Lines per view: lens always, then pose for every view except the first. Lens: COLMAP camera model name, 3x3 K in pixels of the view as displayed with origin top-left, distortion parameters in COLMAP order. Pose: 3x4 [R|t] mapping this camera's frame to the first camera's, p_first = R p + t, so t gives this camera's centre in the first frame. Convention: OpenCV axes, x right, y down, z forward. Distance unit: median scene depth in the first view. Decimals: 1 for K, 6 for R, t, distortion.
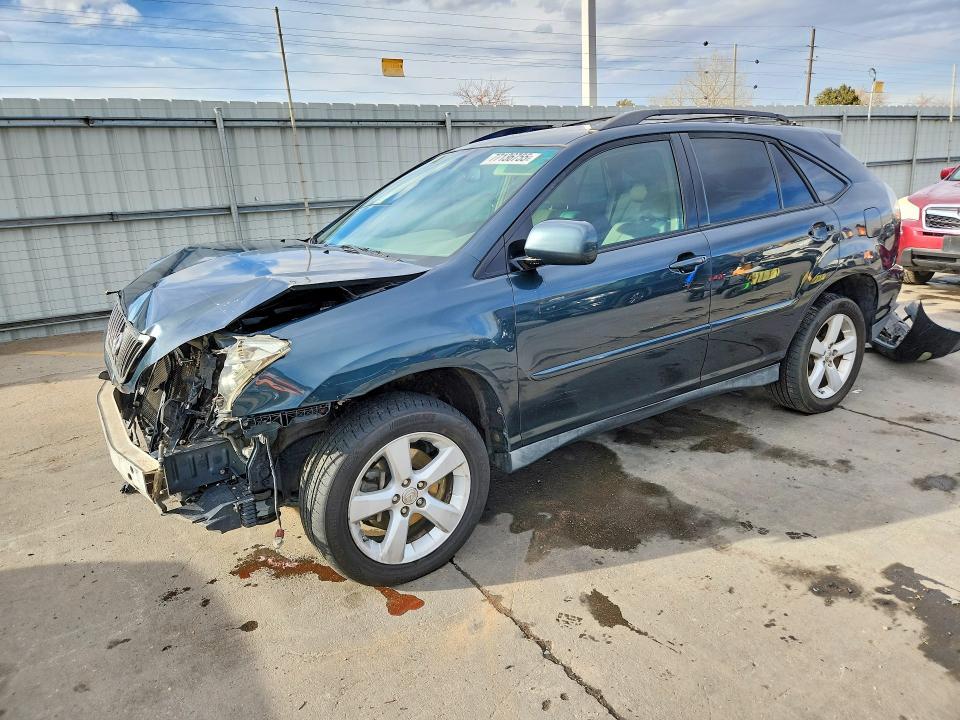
lens RADIAL K [[625.3, 0, 480.0], [0, 625.3, 360.0], [0, 0, 1]] dist [0.018148, -0.001335]
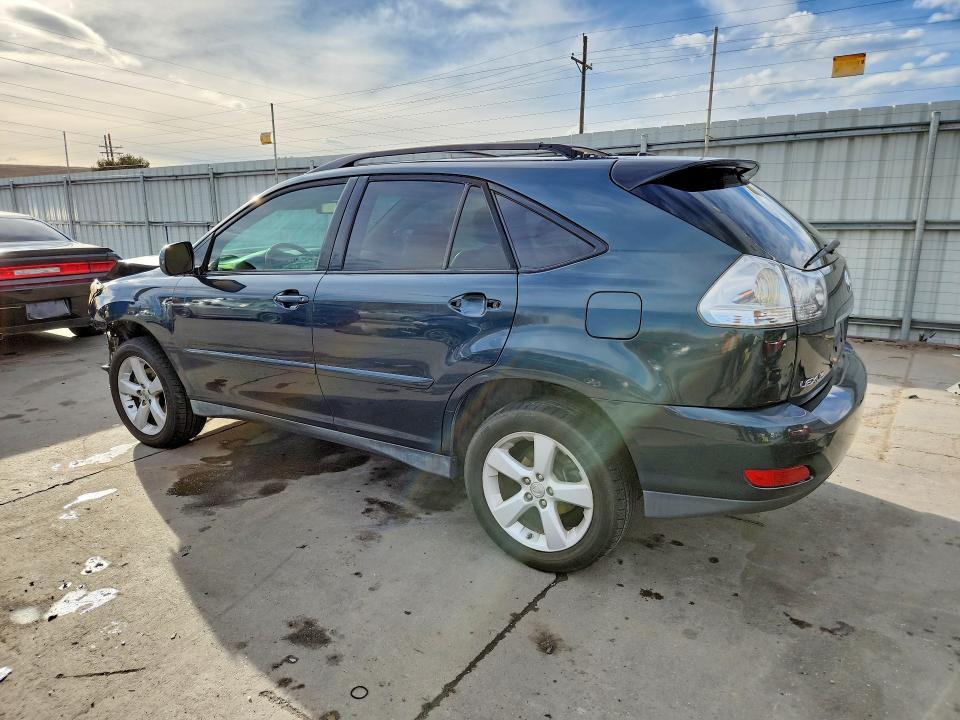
lens RADIAL K [[625.3, 0, 480.0], [0, 625.3, 360.0], [0, 0, 1]] dist [0.018148, -0.001335]
pose [[0.428553, 0.251072, -0.867932, 0.834821], [-0.258403, 0.954549, 0.148538, -0.174643], [0.865777, 0.160620, 0.473952, 0.458825]]
